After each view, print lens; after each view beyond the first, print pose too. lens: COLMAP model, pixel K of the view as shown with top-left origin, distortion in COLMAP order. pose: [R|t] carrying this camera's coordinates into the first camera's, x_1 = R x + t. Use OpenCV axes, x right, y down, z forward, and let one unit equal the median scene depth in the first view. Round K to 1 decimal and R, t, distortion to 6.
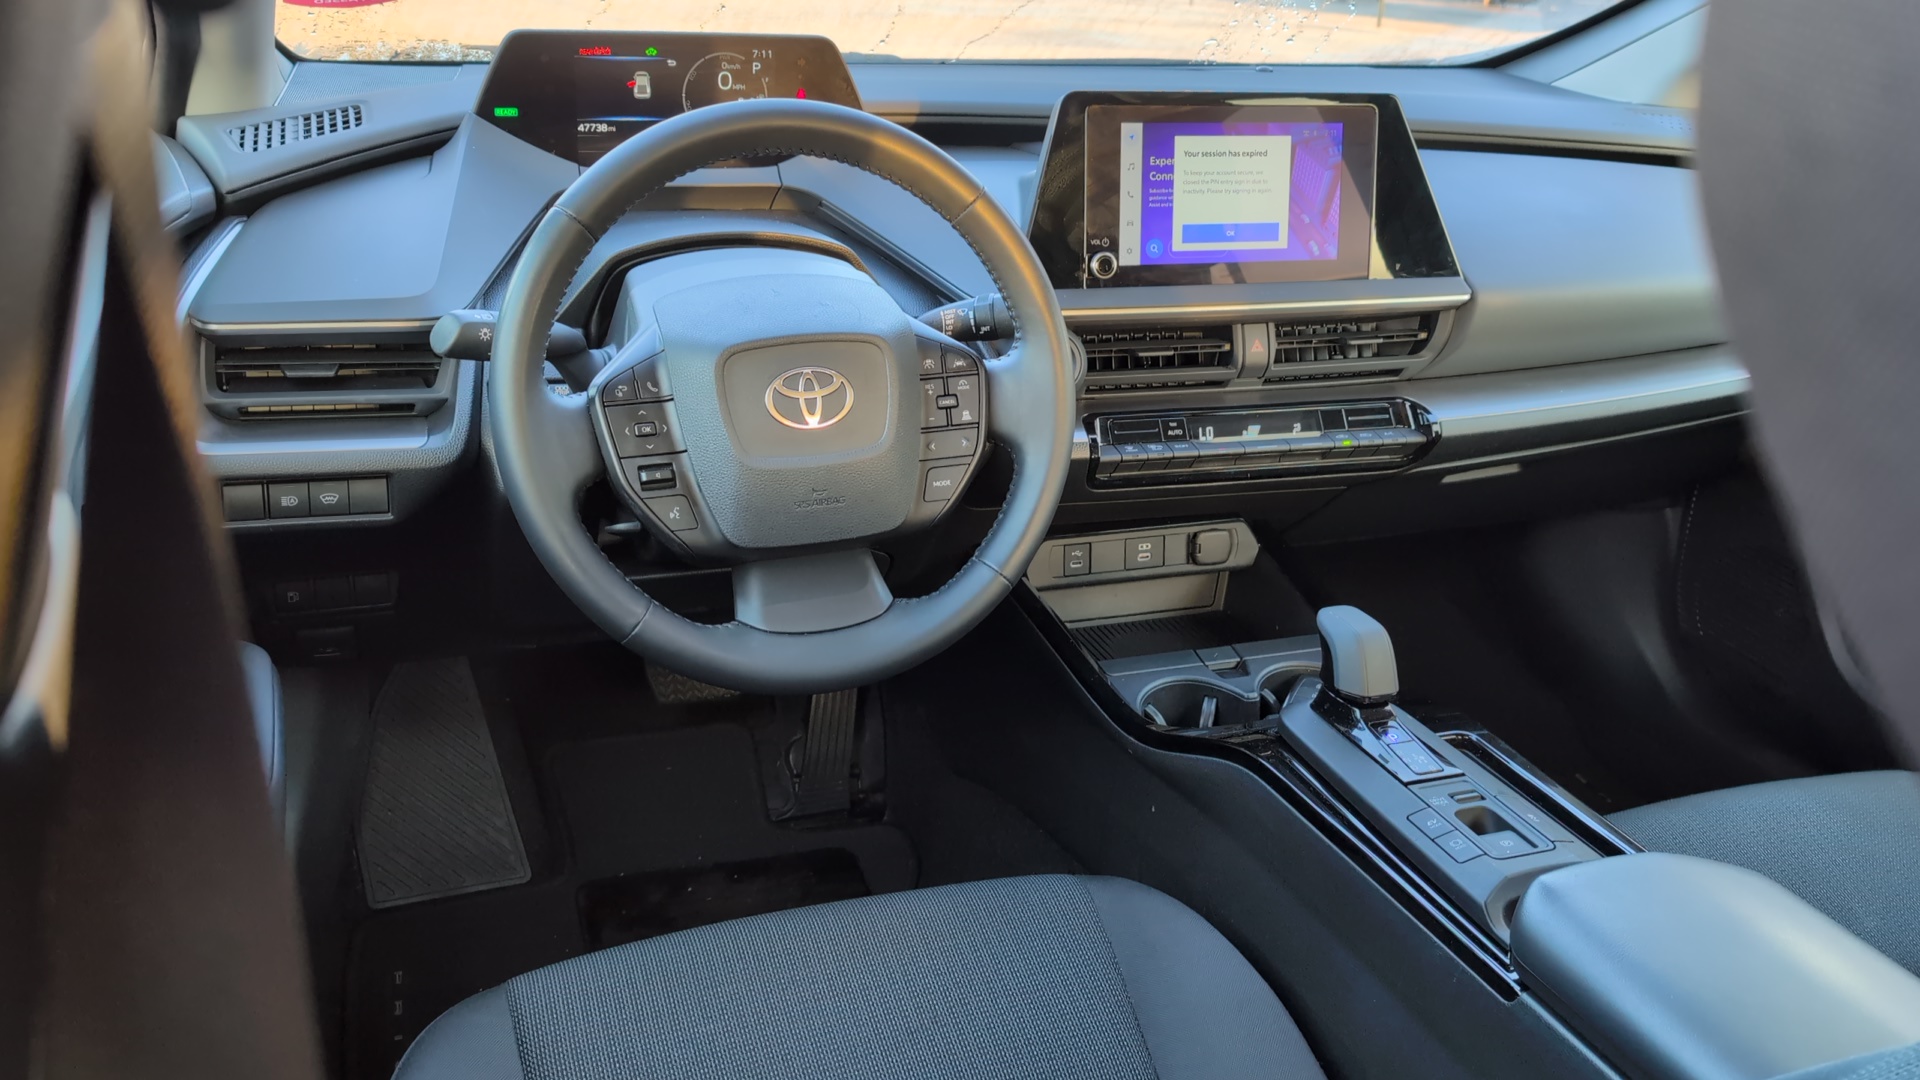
lens RADIAL K [[1610.1, 0, 997.7], [0, 1610.1, 548.0], [0, 0, 1]] dist [0.006560, -0.017251]
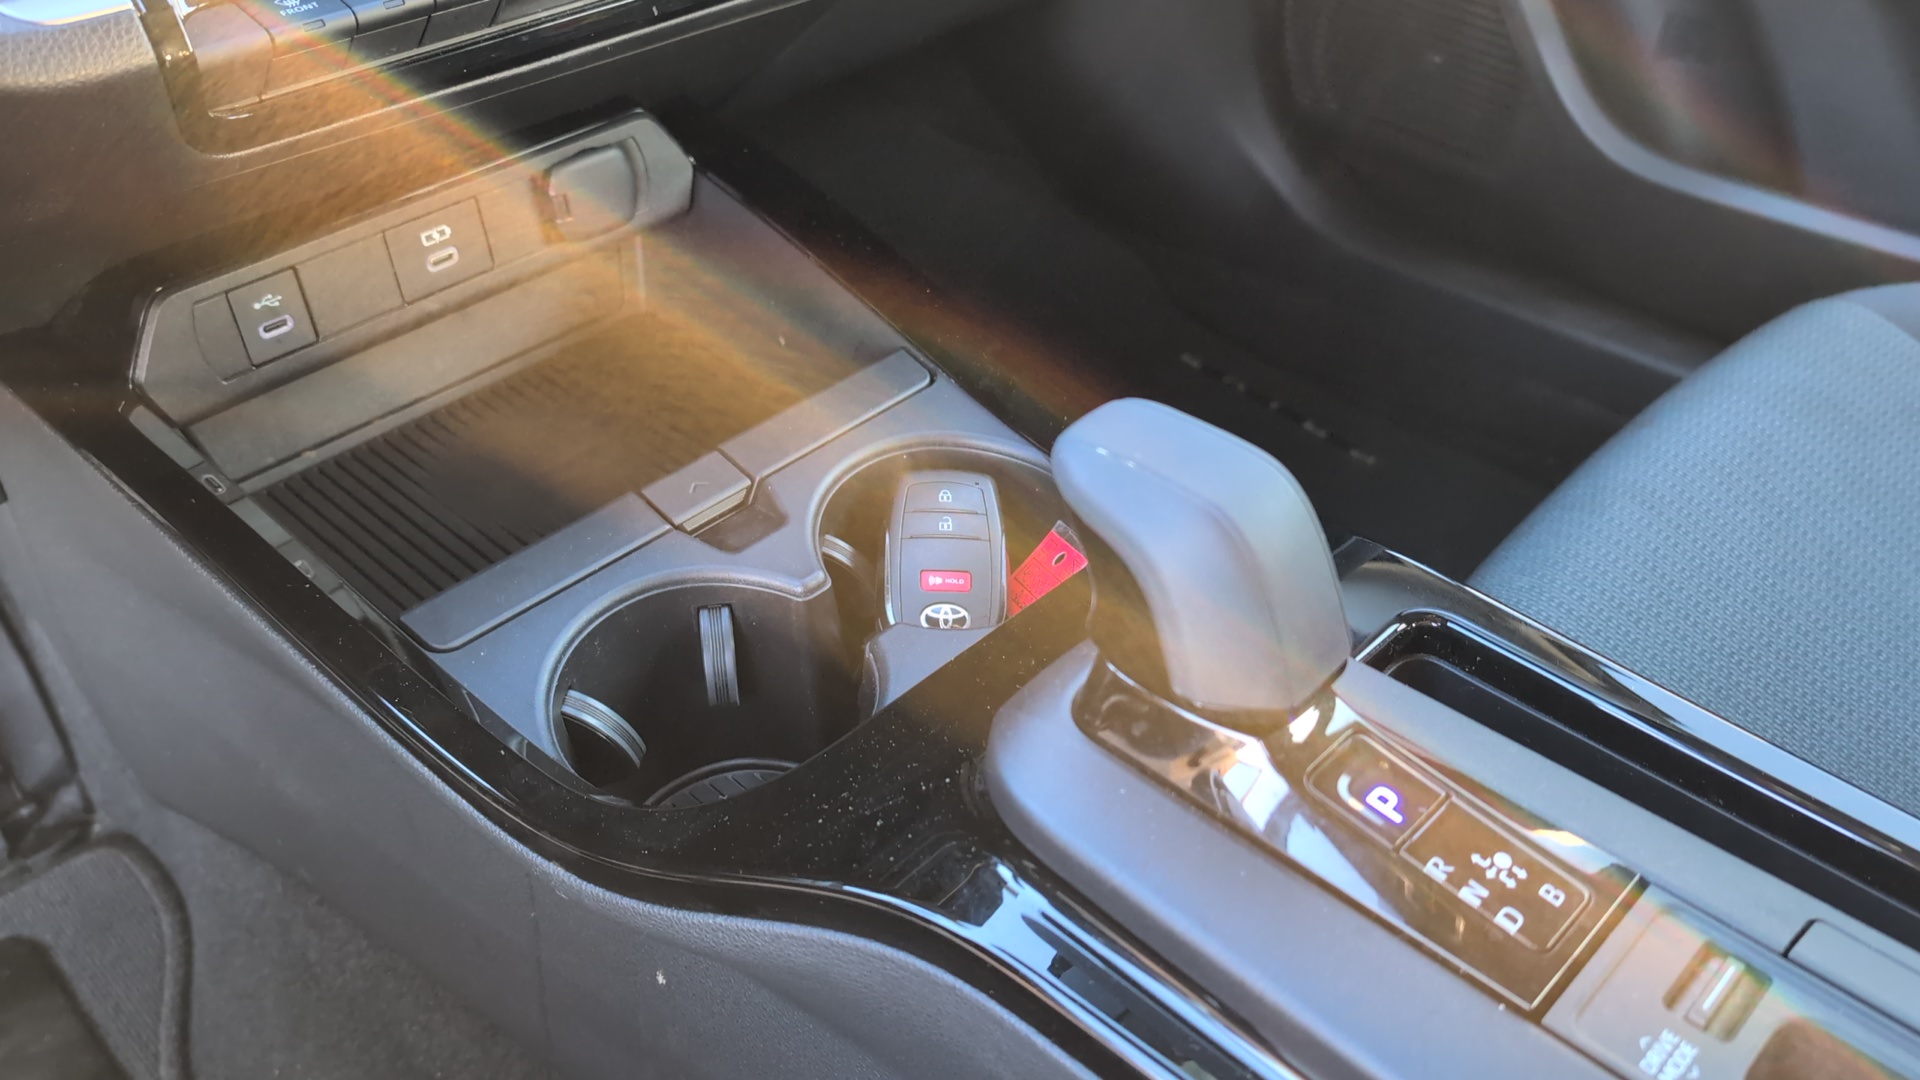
lens RADIAL K [[1610.1, 0, 997.7], [0, 1610.1, 548.0], [0, 0, 1]] dist [0.006560, -0.017251]
pose [[0.900685, -0.291916, 0.321793, 0.080622], [0.181334, 0.925633, 0.332146, -0.046781], [-0.394821, -0.240807, 0.886639, 0.697661]]
